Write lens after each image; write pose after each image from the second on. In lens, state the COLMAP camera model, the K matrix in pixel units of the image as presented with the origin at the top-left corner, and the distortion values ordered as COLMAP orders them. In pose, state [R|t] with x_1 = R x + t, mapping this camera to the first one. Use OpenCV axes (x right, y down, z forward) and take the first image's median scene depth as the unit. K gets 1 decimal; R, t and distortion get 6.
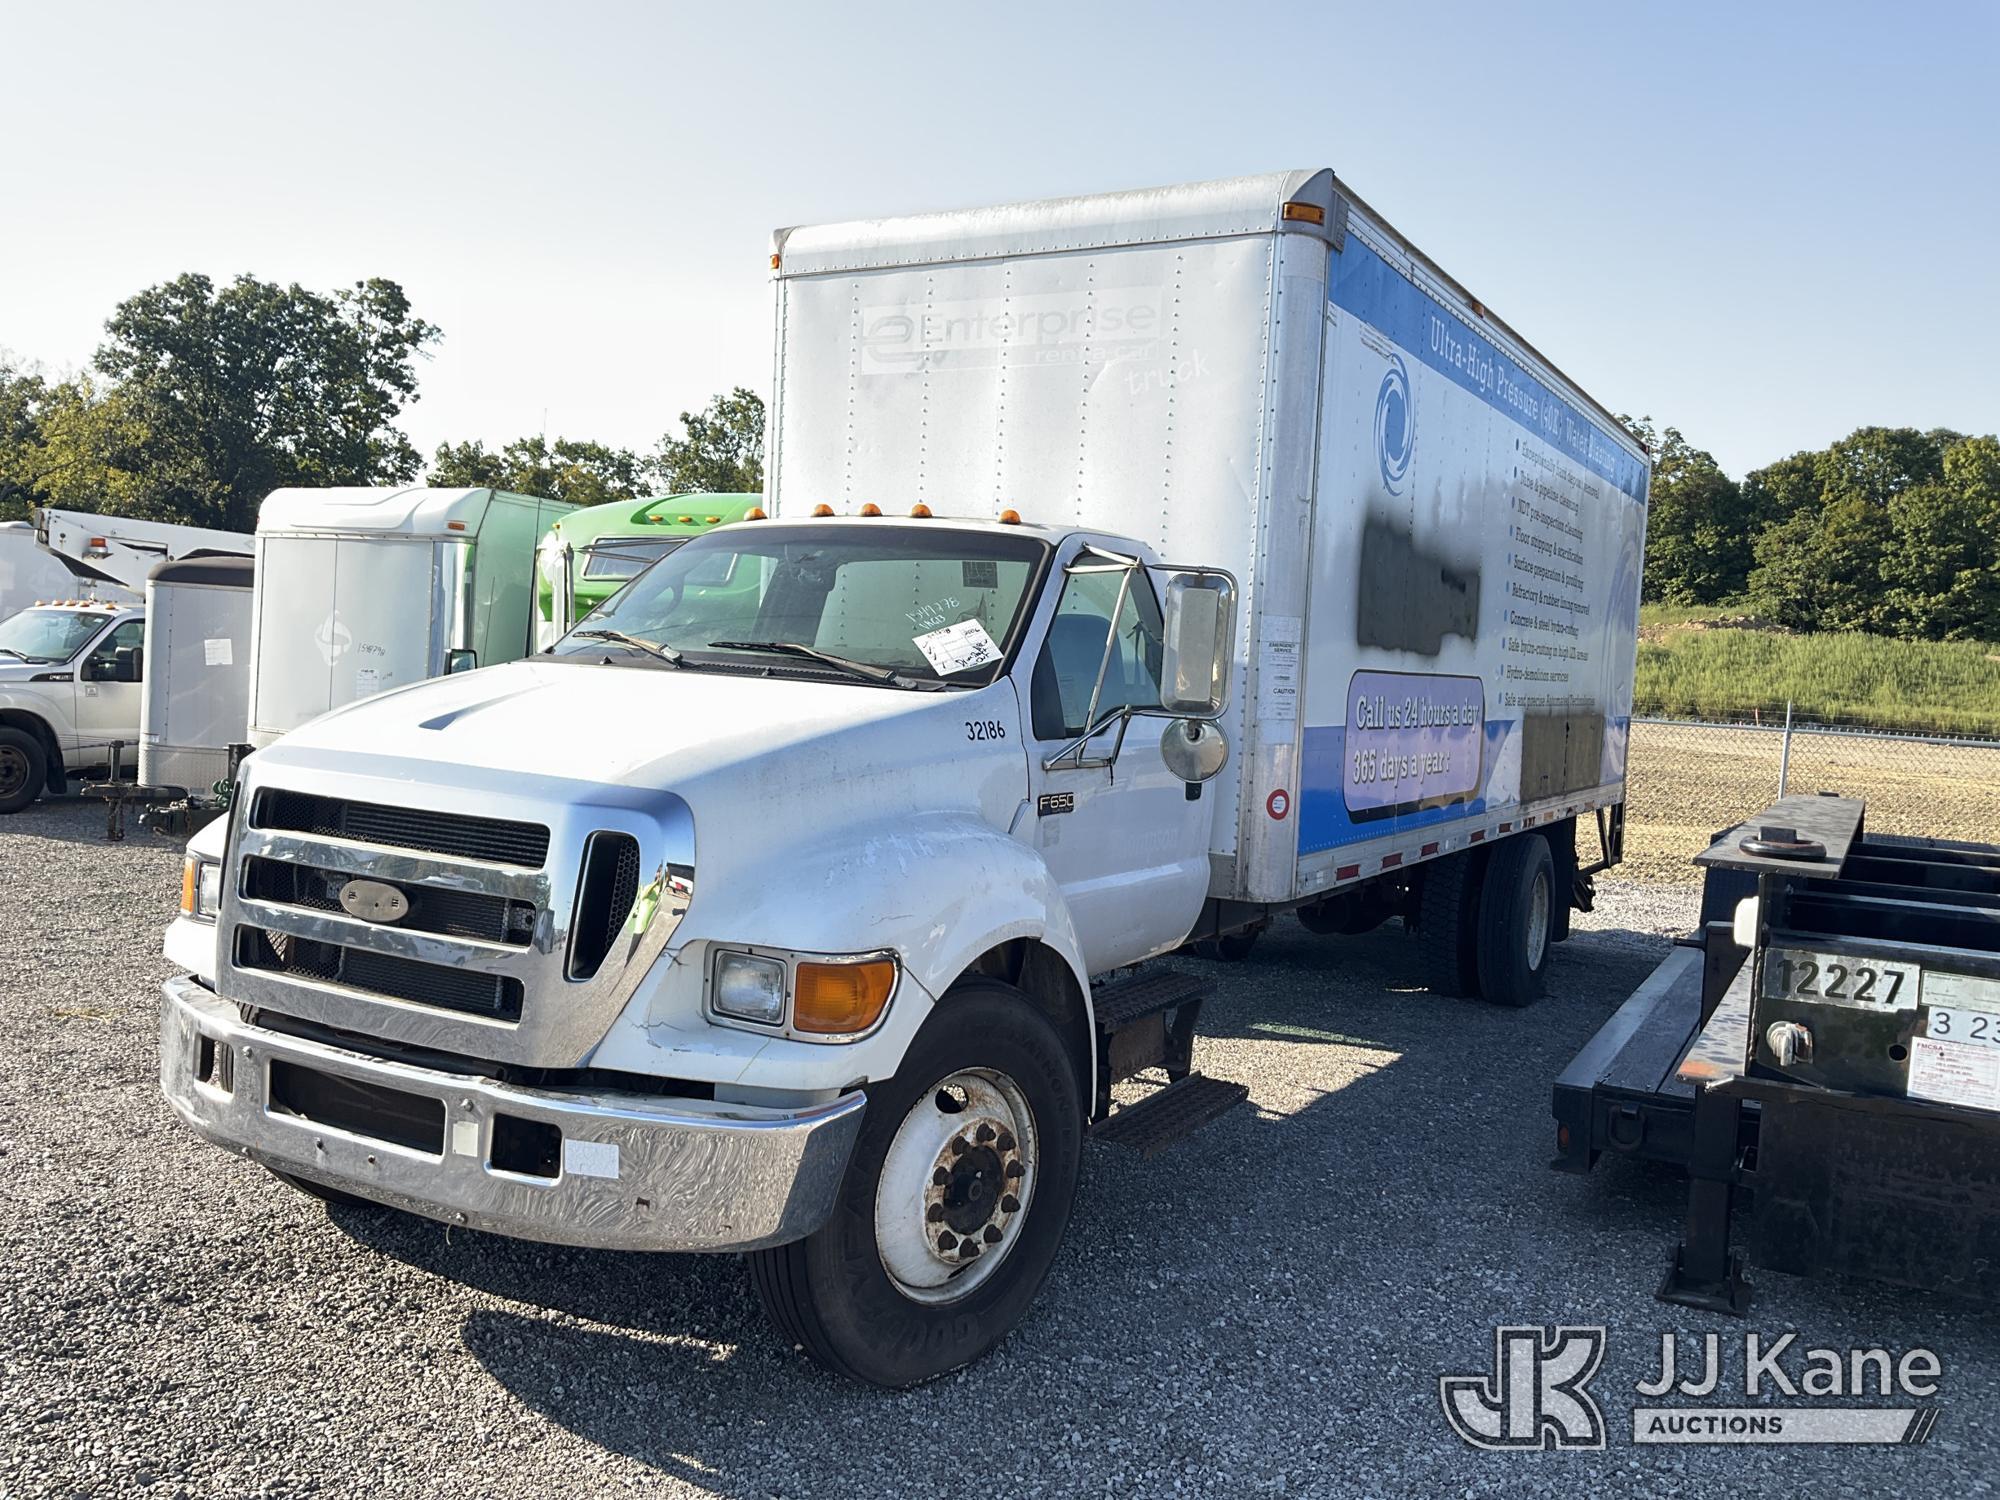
lens RADIAL K [[1383.2, 0, 1000.0], [0, 1383.2, 750.0], [0, 0, 1]] dist [0.003095, 0.001592]
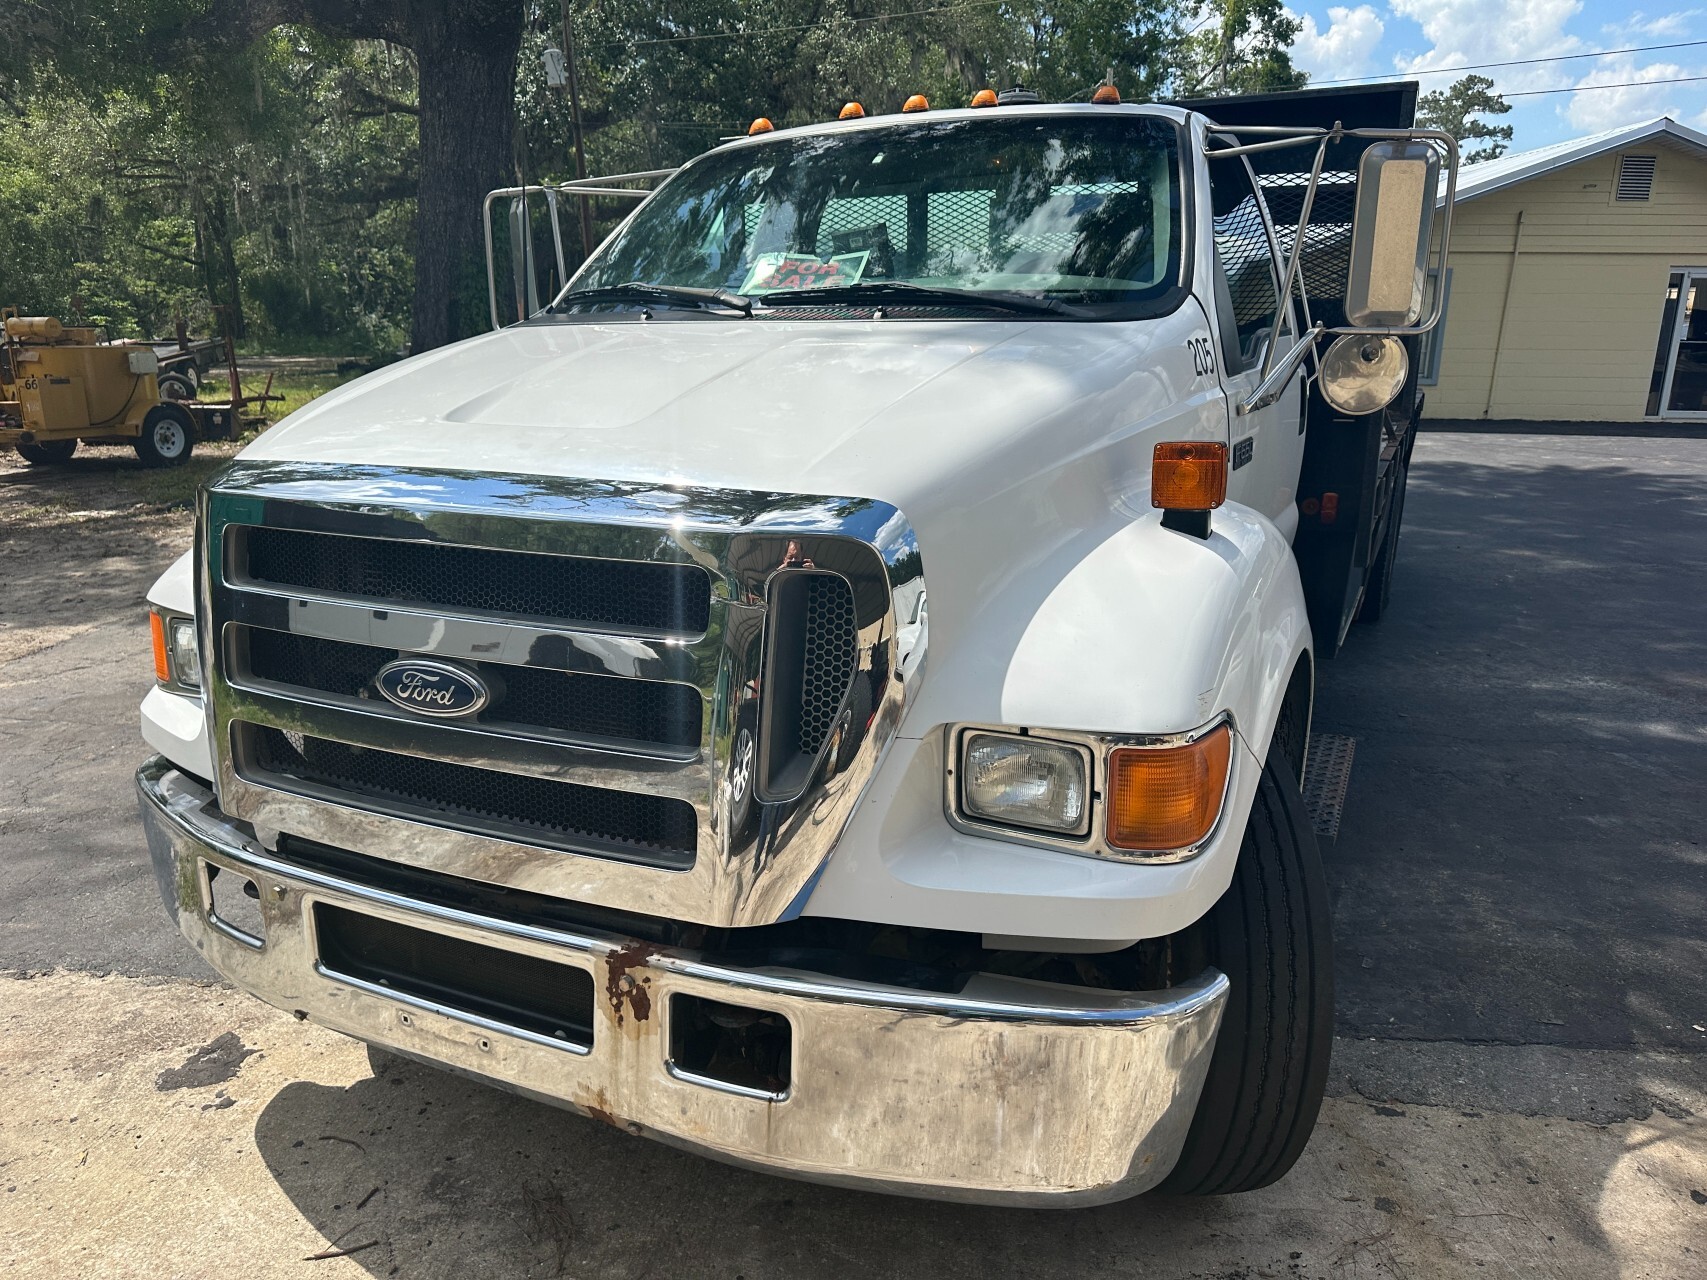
lens RADIAL K [[1180.6, 0, 853.5], [0, 1180.6, 640.0], [0, 0, 1]] dist [0.003095, 0.001592]
pose [[0.997502, -0.070633, -0.001208, -0.256336], [0.069429, 0.977060, 0.201330, -0.016472], [-0.013040, -0.200911, 0.979523, 0.455465]]
